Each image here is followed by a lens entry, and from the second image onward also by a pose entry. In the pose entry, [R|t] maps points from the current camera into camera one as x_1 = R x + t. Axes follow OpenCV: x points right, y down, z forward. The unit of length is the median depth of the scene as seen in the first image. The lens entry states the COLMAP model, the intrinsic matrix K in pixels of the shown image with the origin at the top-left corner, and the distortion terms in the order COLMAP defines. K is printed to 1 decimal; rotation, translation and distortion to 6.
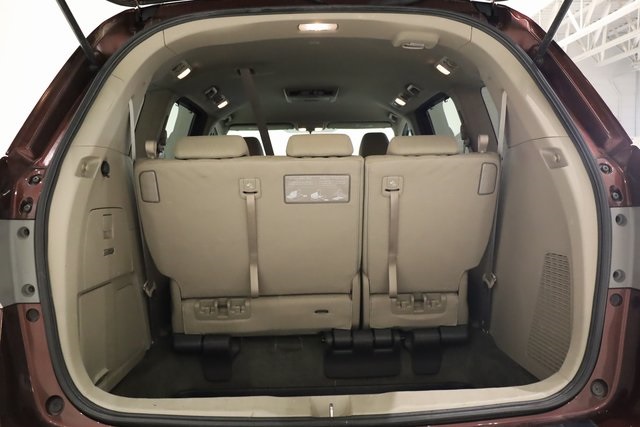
lens RADIAL K [[516.7, 0, 320.0], [0, 516.7, 213.5], [0, 0, 1]] dist [-0.007634, -0.004134]
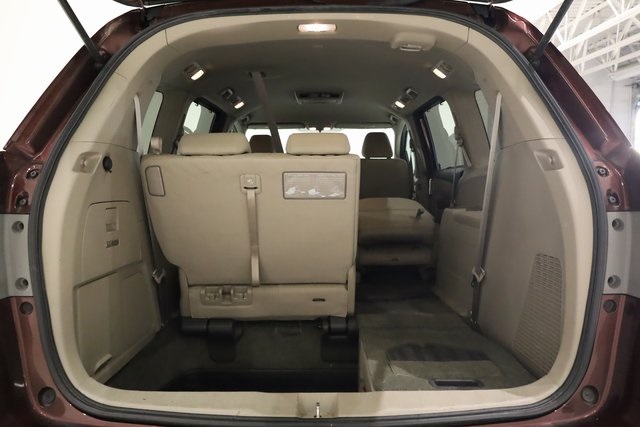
lens RADIAL K [[433.4, 0, 320.0], [0, 433.4, 213.5], [0, 0, 1]] dist [-0.008907, -0.001672]
pose [[0.999386, 0.018032, -0.030056, 0.035179], [-0.017097, 0.999370, 0.031106, -0.020378], [0.030598, -0.030573, 0.999064, 0.134790]]
